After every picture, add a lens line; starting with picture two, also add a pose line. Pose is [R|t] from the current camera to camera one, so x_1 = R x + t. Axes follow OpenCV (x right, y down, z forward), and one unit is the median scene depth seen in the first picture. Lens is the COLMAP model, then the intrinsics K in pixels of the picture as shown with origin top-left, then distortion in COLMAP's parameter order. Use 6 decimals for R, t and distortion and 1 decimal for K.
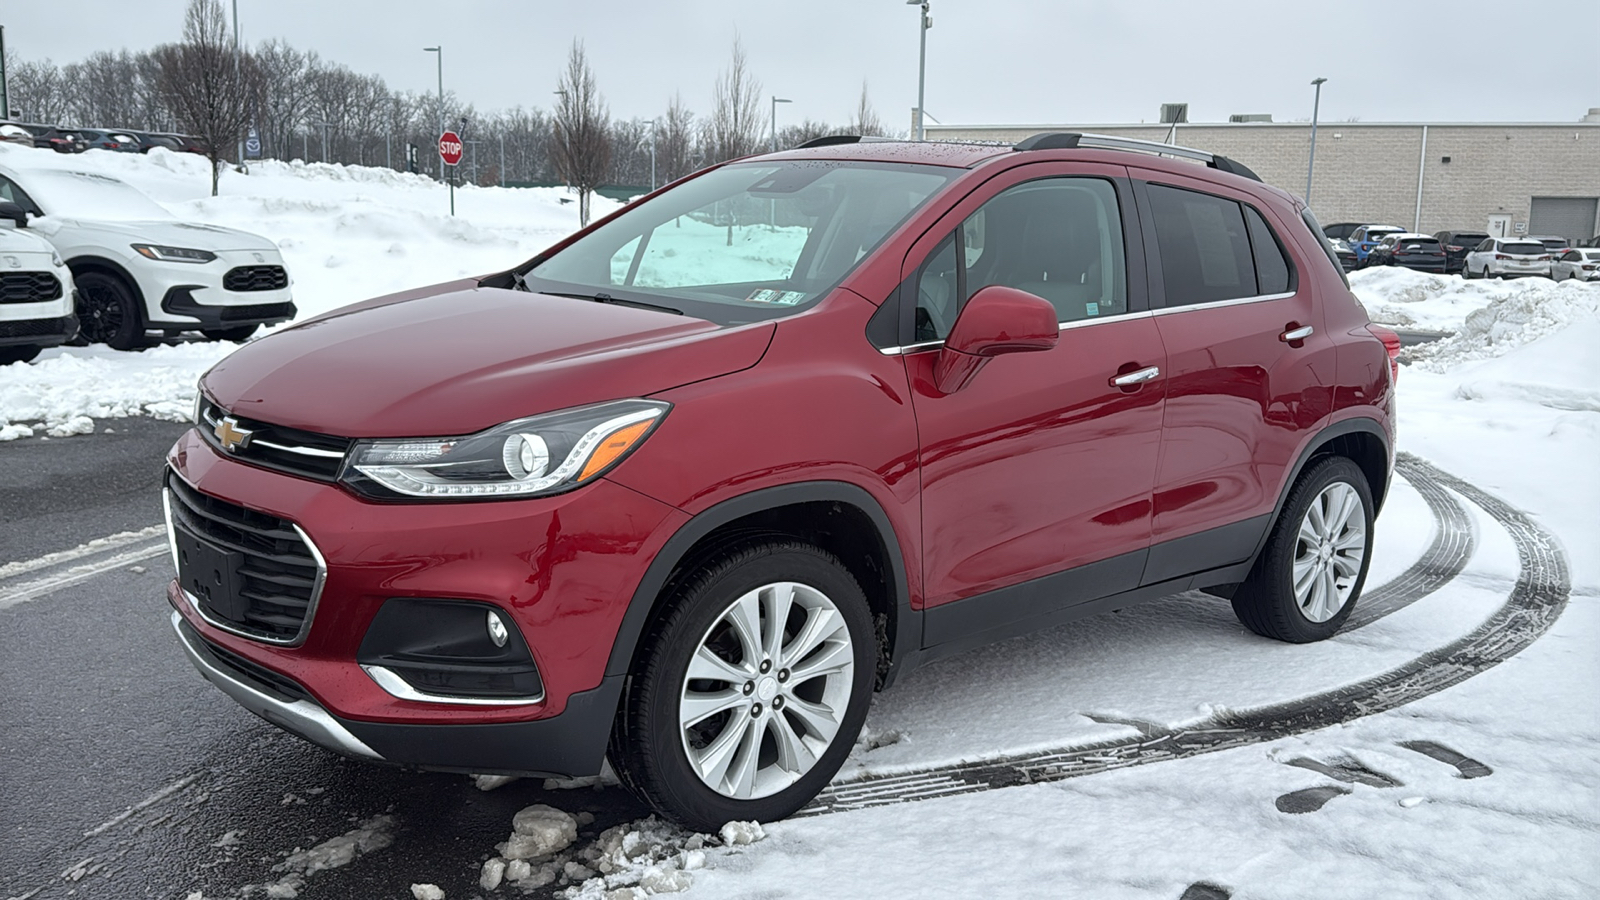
lens RADIAL K [[1354.6, 0, 829.0], [0, 1354.6, 444.5], [0, 0, 1]] dist [0.152993, -0.279962]
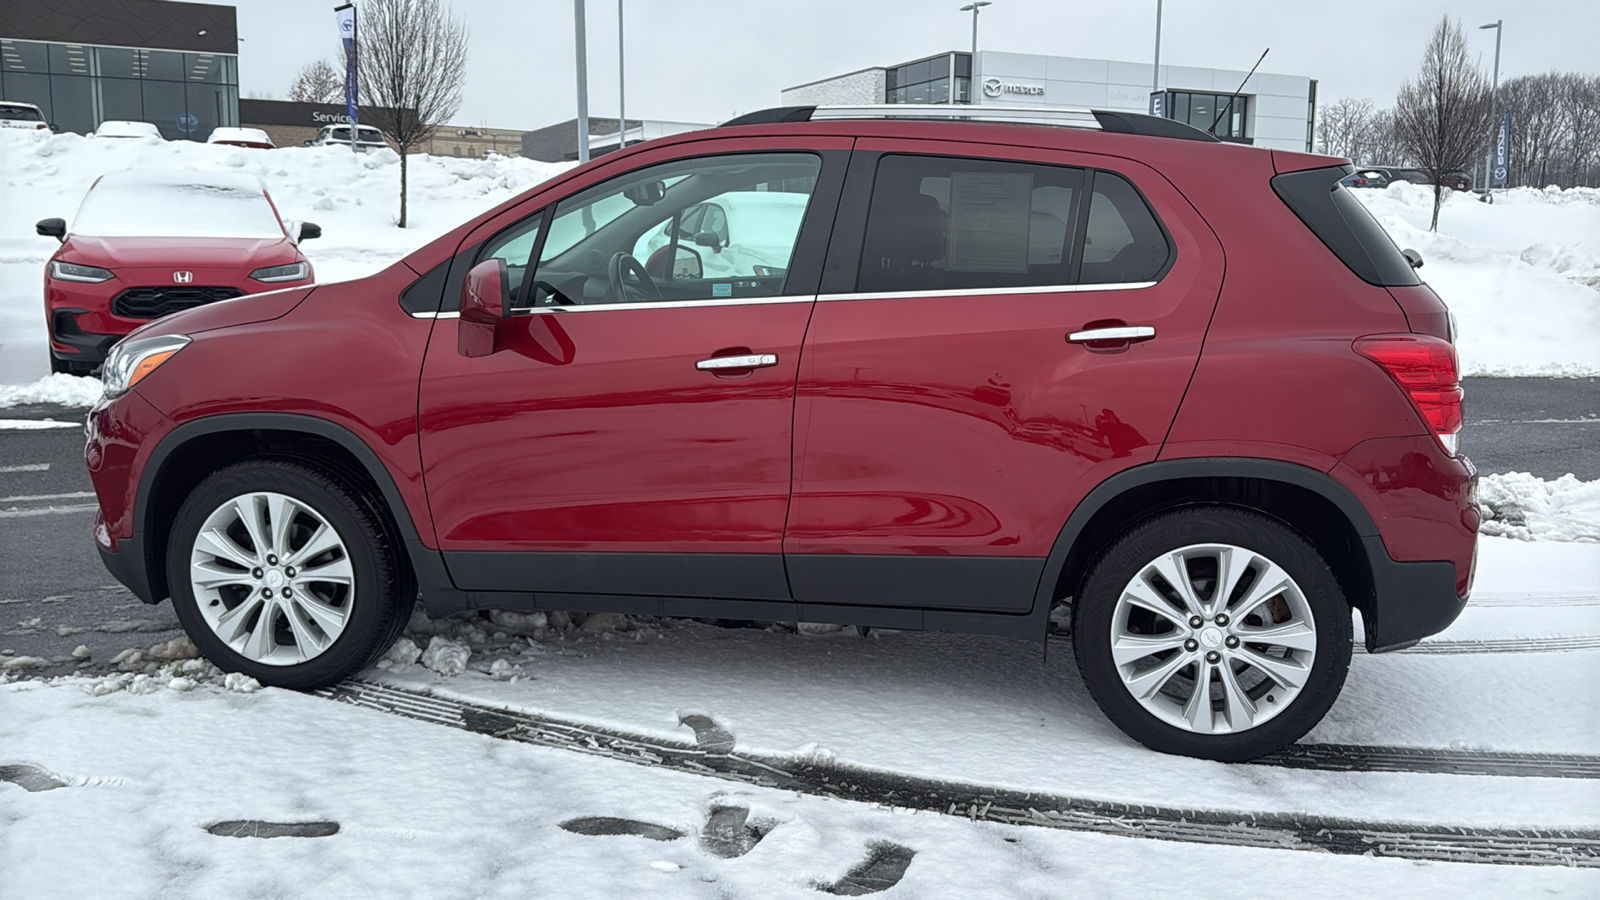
lens RADIAL K [[1352.2, 0, 829.1], [0, 1352.2, 426.7], [0, 0, 1]] dist [0.161920, -0.306339]
pose [[0.627299, 0.083942, -0.774241, 0.923711], [-0.111886, 0.993574, 0.017069, -0.027219], [0.770699, 0.075919, 0.632661, 0.437322]]
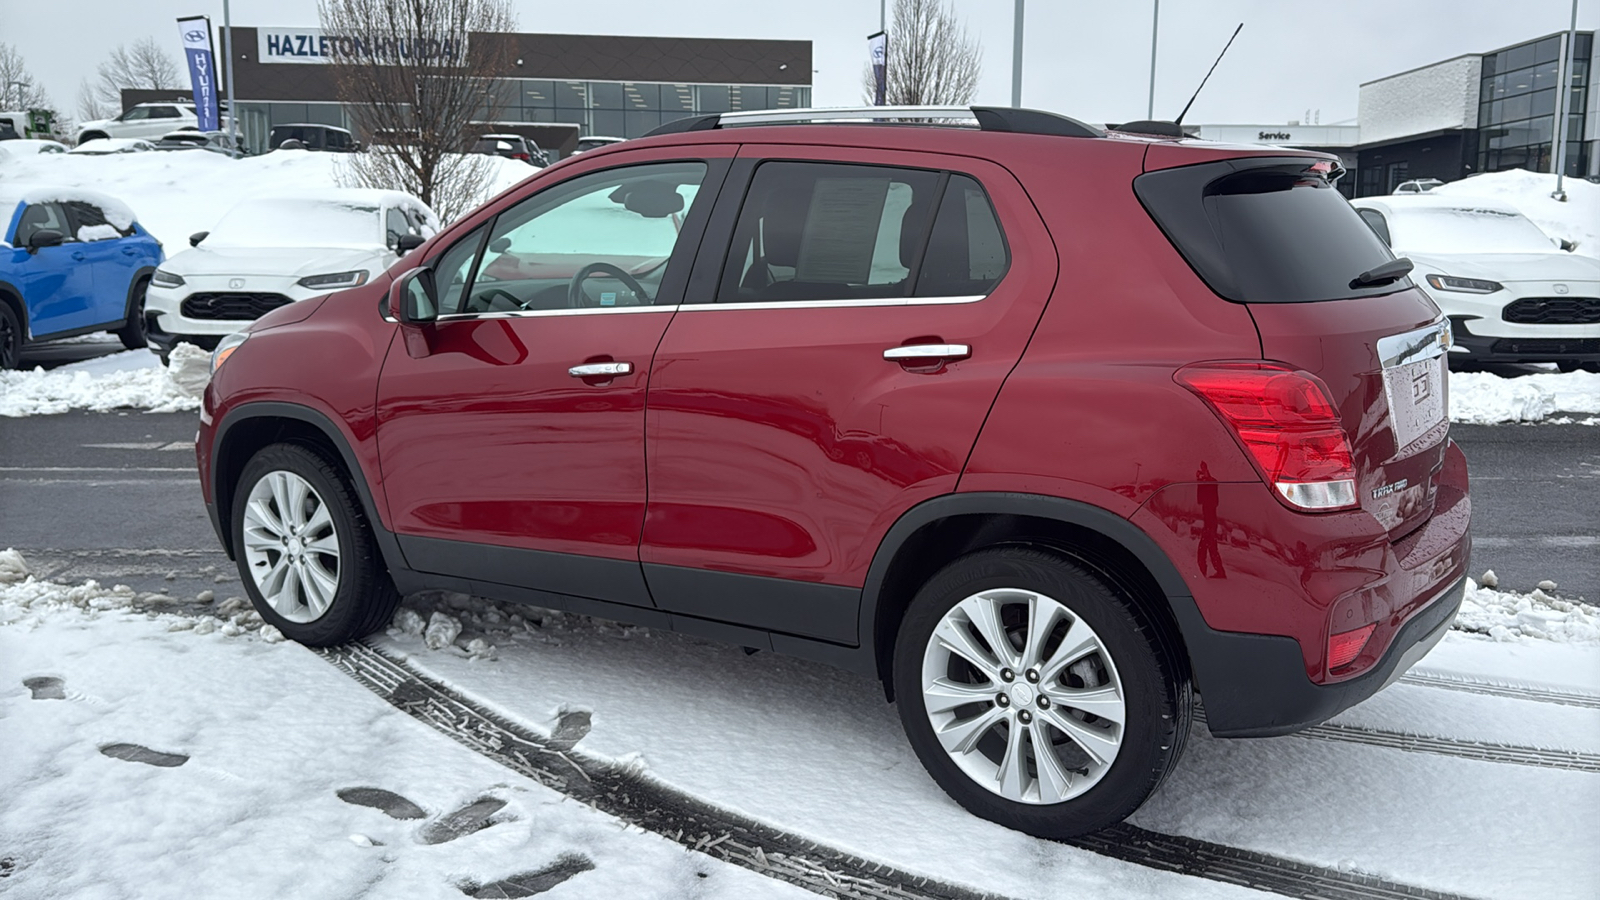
lens RADIAL K [[1354.6, 0, 829.0], [0, 1354.6, 444.5], [0, 0, 1]] dist [0.152993, -0.279962]
pose [[0.265587, 0.111371, -0.957632, 1.105085], [-0.145316, 0.986581, 0.074436, -0.086394], [0.953072, 0.119390, 0.278207, 0.838191]]
